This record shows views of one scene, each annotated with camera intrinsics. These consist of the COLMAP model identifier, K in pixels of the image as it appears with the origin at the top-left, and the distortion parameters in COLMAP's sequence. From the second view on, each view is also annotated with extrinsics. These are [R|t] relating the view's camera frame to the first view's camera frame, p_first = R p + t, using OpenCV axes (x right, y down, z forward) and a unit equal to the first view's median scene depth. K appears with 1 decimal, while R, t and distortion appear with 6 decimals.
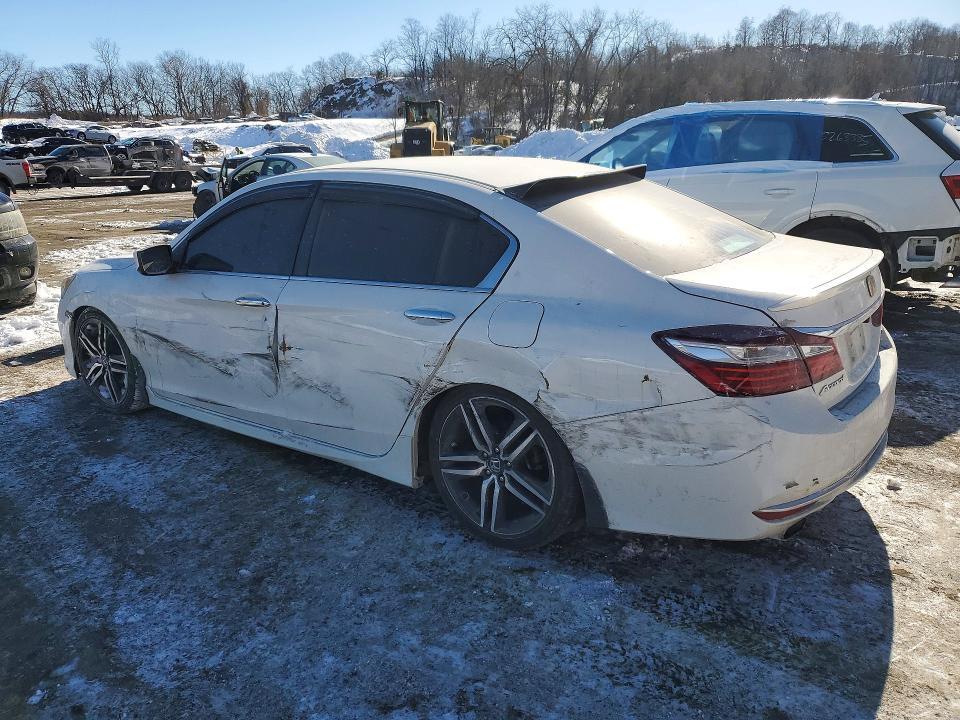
lens RADIAL K [[751.3, 0, 476.4], [0, 751.3, 362.1], [0, 0, 1]] dist [0.020701, 0.008775]
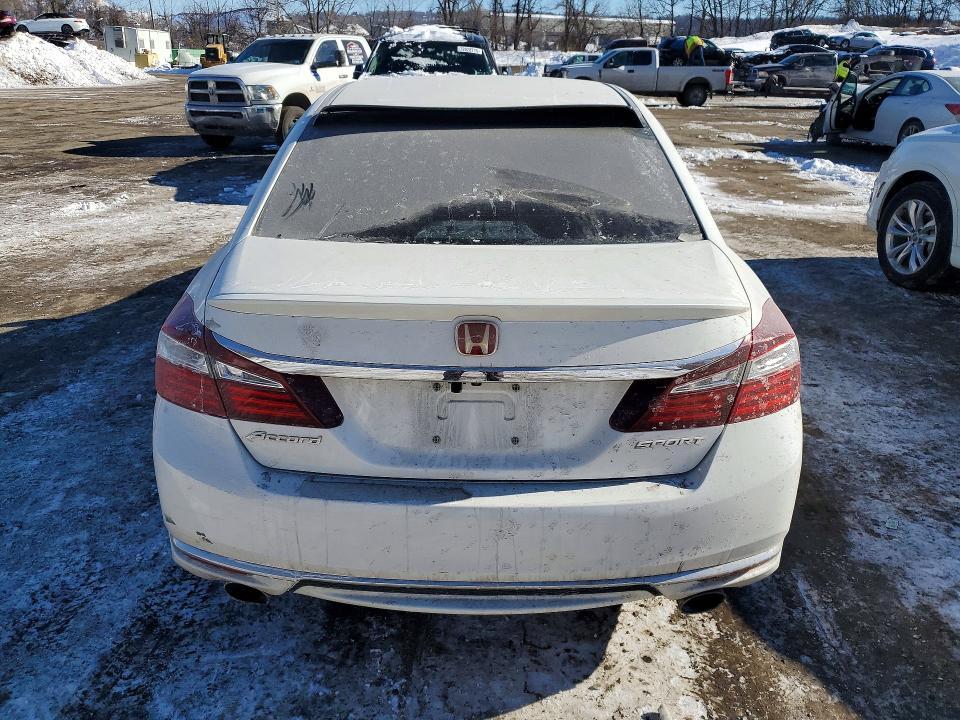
lens RADIAL K [[751.3, 0, 476.2], [0, 751.3, 365.5], [0, 0, 1]] dist [0.020701, 0.008775]
pose [[0.581732, 0.342953, -0.737545, 1.035352], [-0.259101, 0.937661, 0.231642, -0.234228], [0.771009, 0.056345, 0.634326, 0.673304]]
